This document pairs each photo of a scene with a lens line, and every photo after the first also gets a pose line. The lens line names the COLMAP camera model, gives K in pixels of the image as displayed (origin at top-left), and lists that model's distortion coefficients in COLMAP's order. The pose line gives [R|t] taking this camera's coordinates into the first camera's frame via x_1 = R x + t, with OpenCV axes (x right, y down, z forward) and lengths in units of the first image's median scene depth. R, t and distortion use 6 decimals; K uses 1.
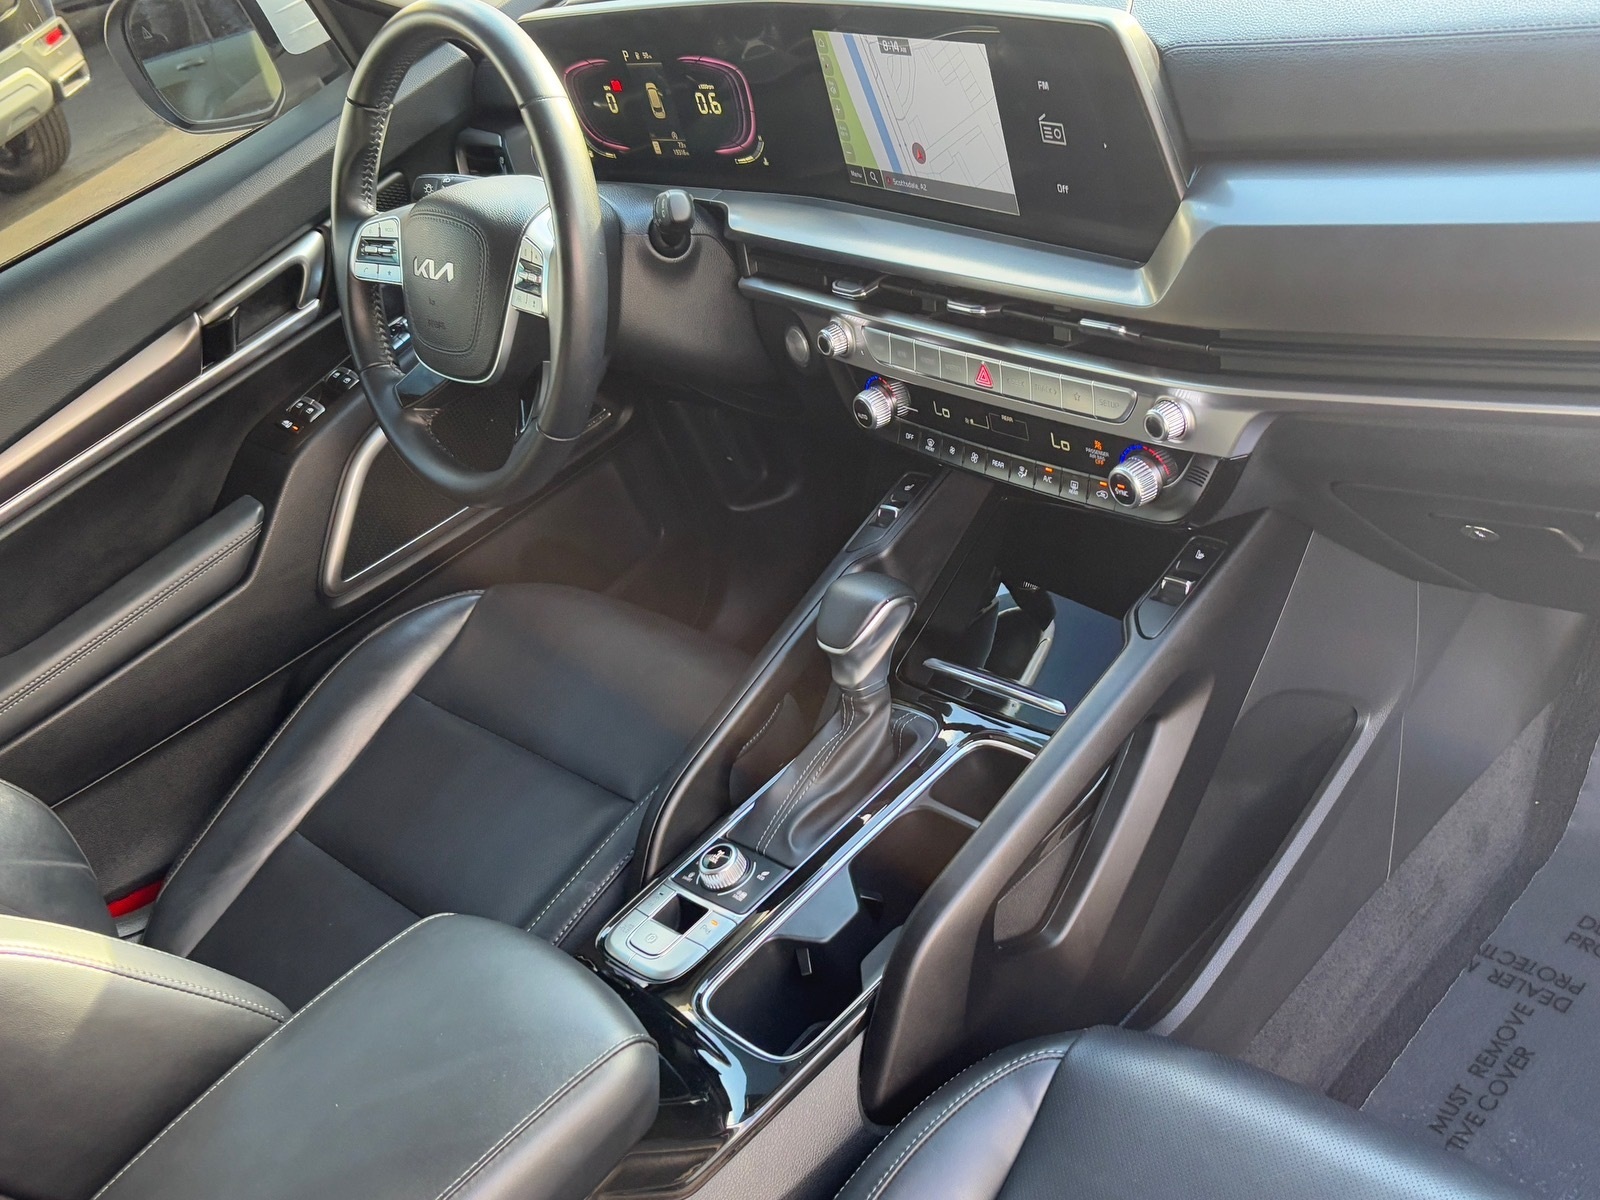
lens RADIAL K [[1759.6, 0, 800.0], [0, 1759.6, 600.0], [0, 0, 1]] dist [0.158670, -0.469547]
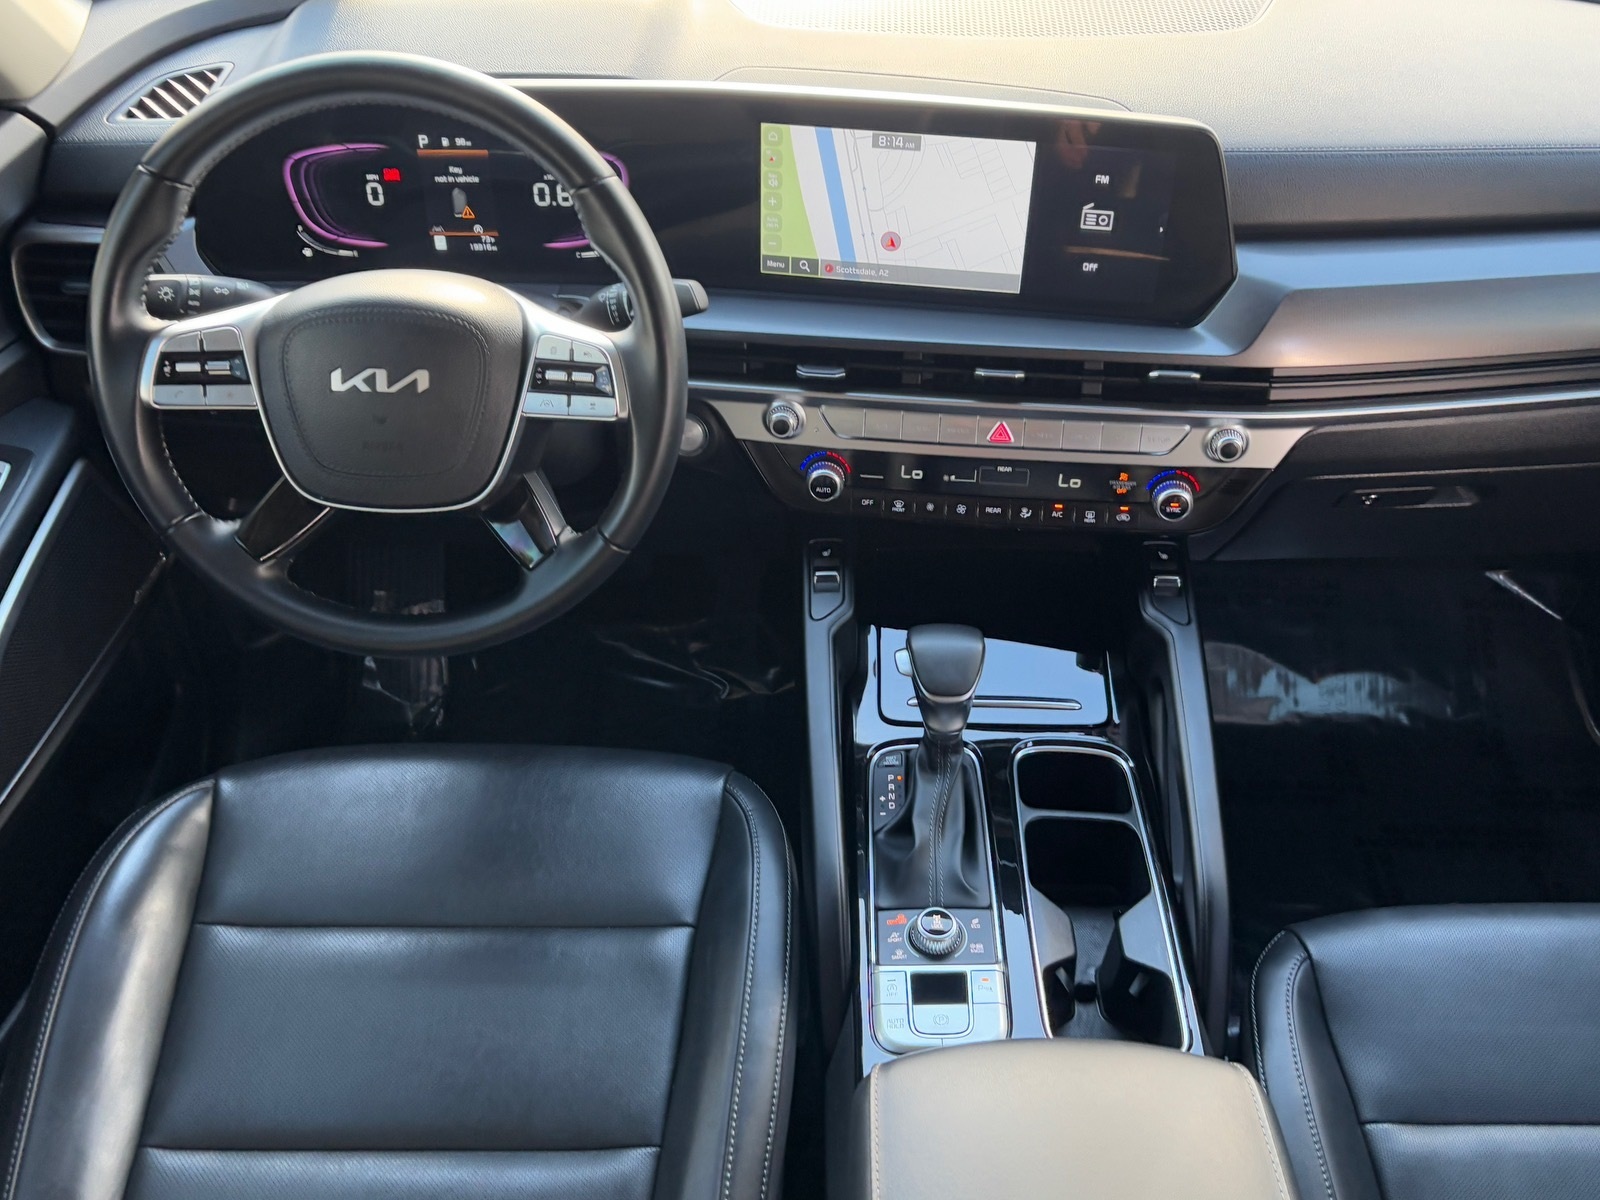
lens RADIAL K [[1415.7, 0, 799.5], [0, 1415.7, 610.0], [0, 0, 1]] dist [0.117328, -0.330840]
pose [[0.656060, -0.176496, 0.733781, -0.614188], [0.198990, 0.978319, 0.057401, -0.085223], [-0.728003, 0.108357, 0.676957, 0.440363]]
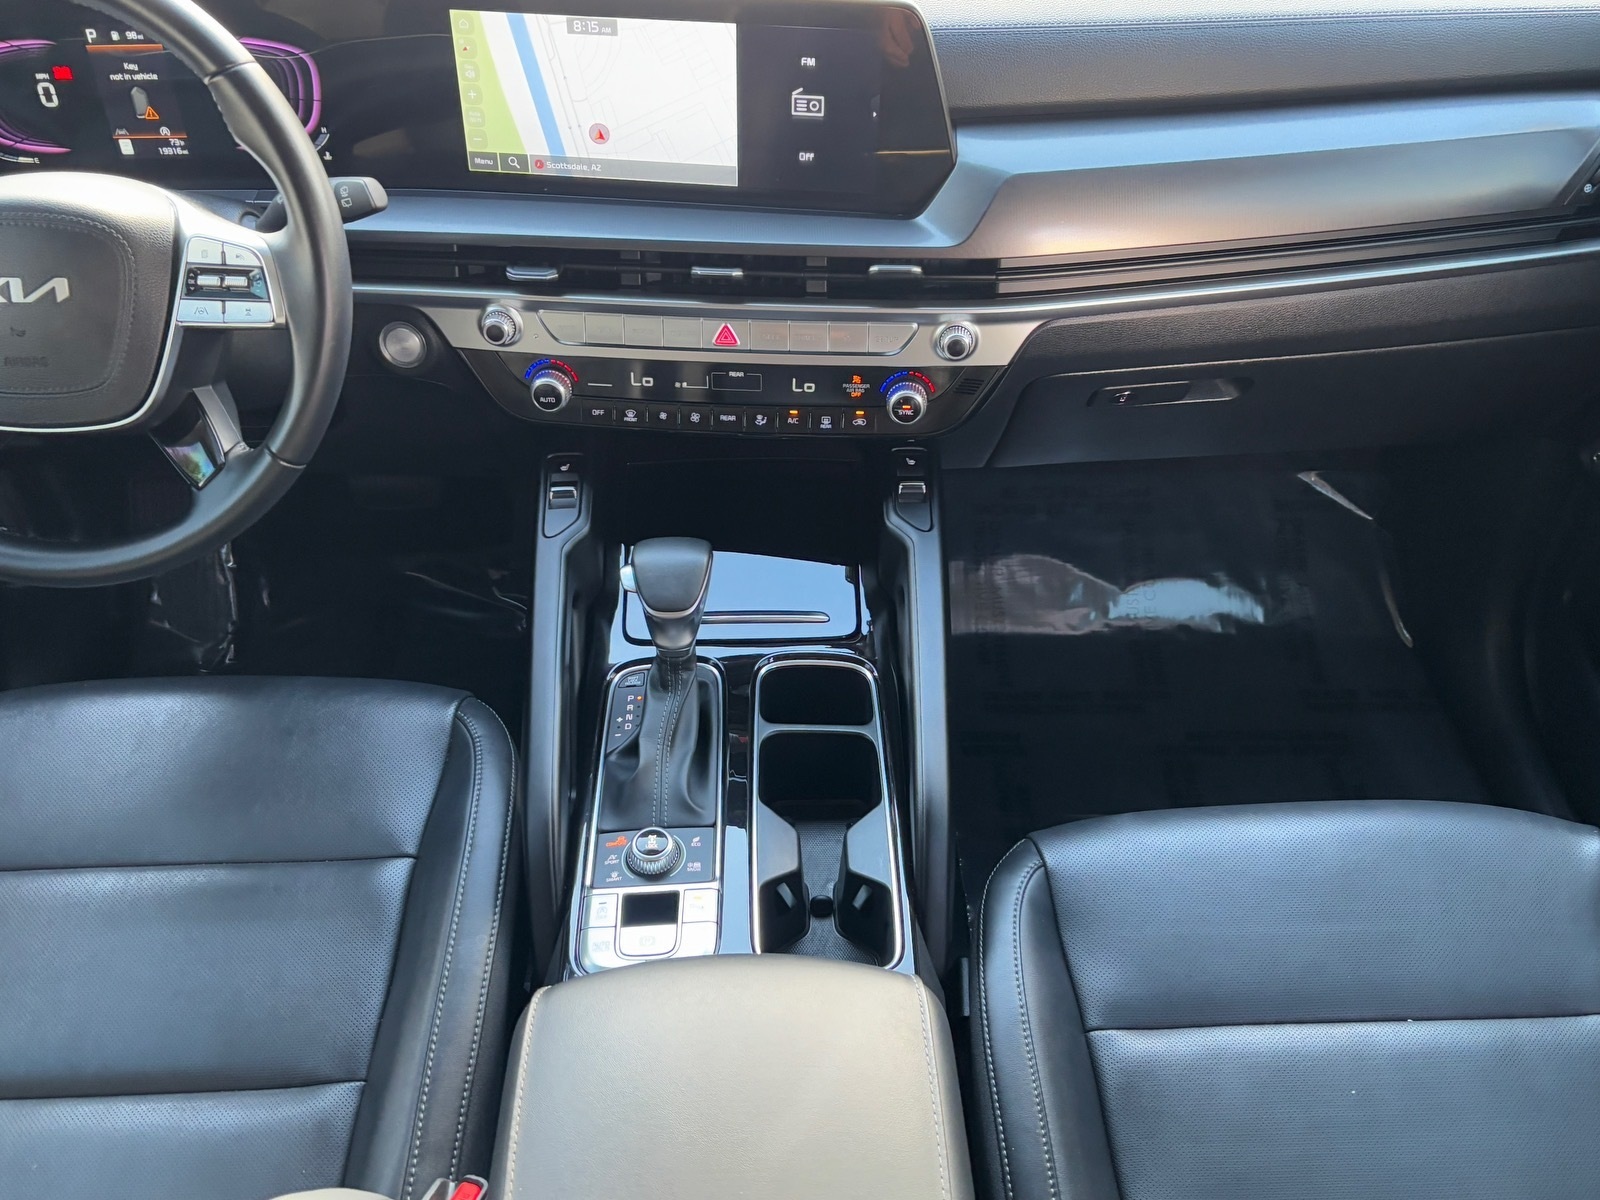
lens RADIAL K [[1437.1, 0, 781.7], [0, 1437.1, 614.8], [0, 0, 1]] dist [0.031294, -0.028680]
pose [[0.631511, -0.231997, 0.739846, -0.520181], [0.226477, 0.967768, 0.110153, -0.045199], [-0.741554, 0.097995, 0.663698, 0.363773]]
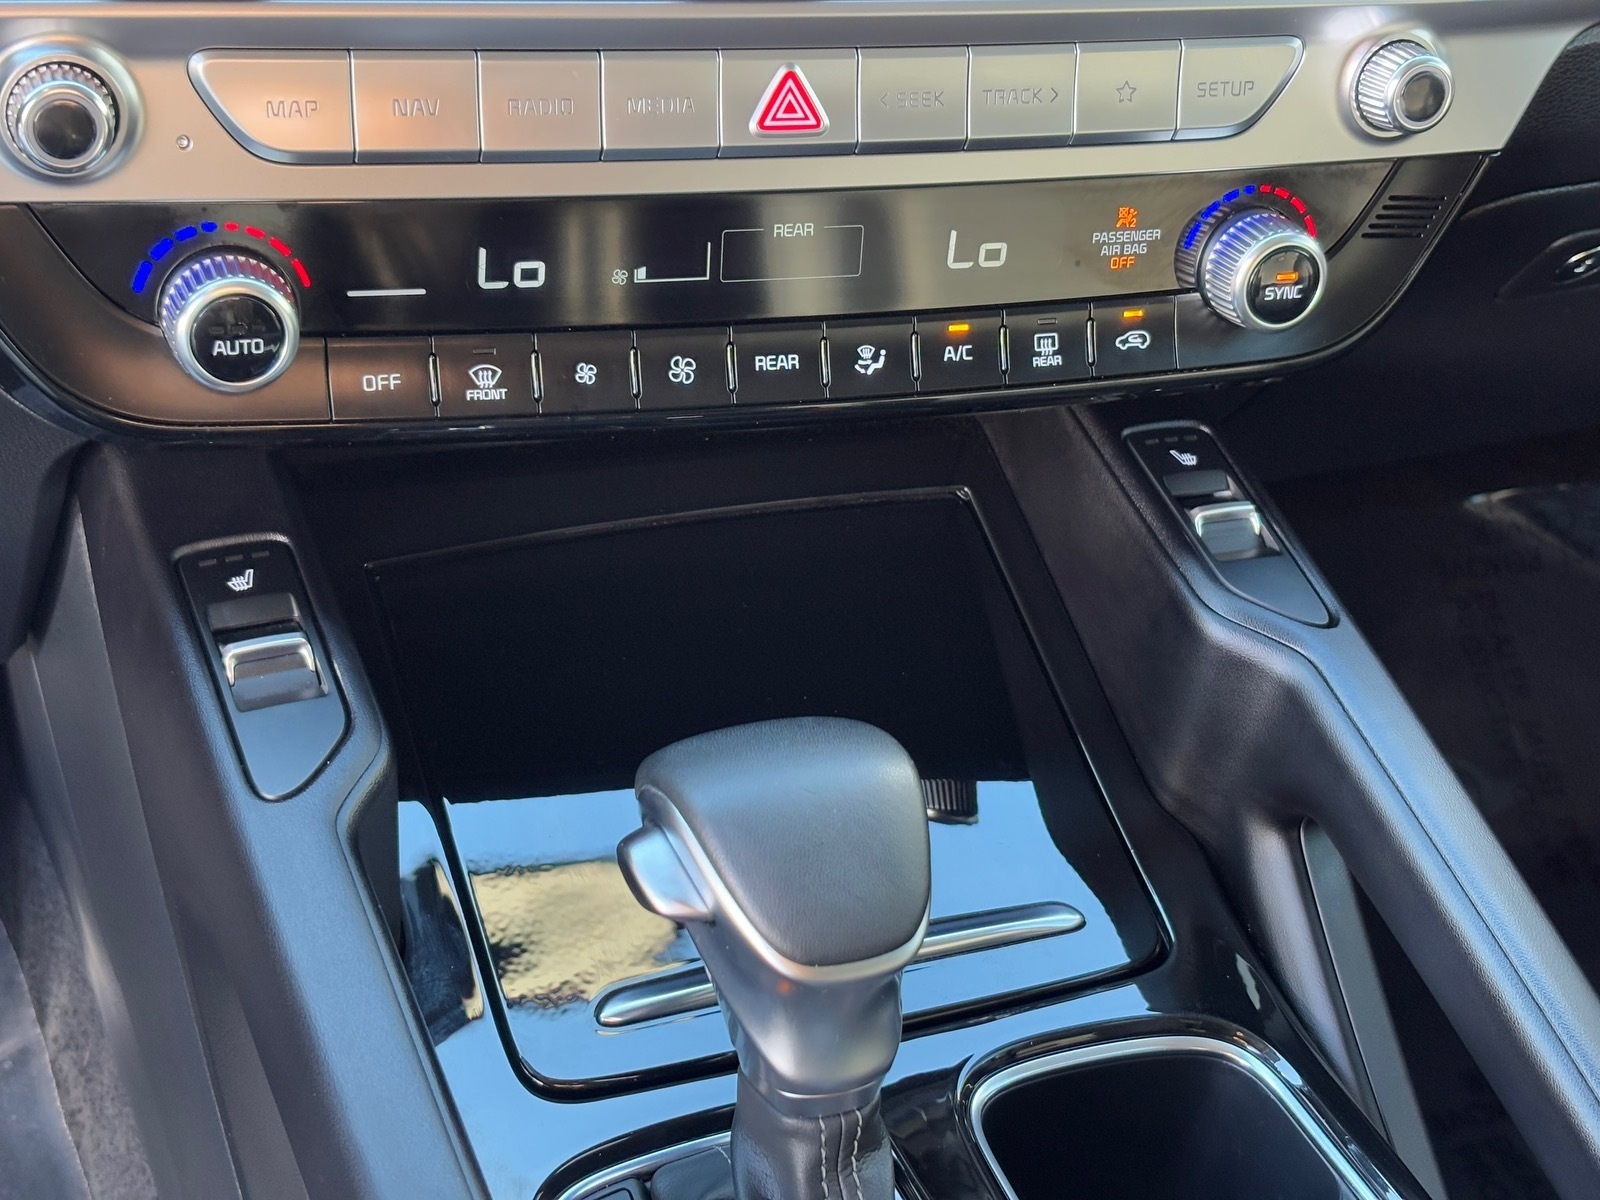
lens RADIAL K [[2427.3, 0, 800.3], [0, 2427.3, 603.0], [0, 0, 1]] dist [0.135608, -0.068243]
pose [[0.272557, -0.183579, 0.944464, -0.349659], [0.329319, 0.940137, 0.087702, -0.067632], [-0.904025, 0.287126, 0.316697, 0.789786]]
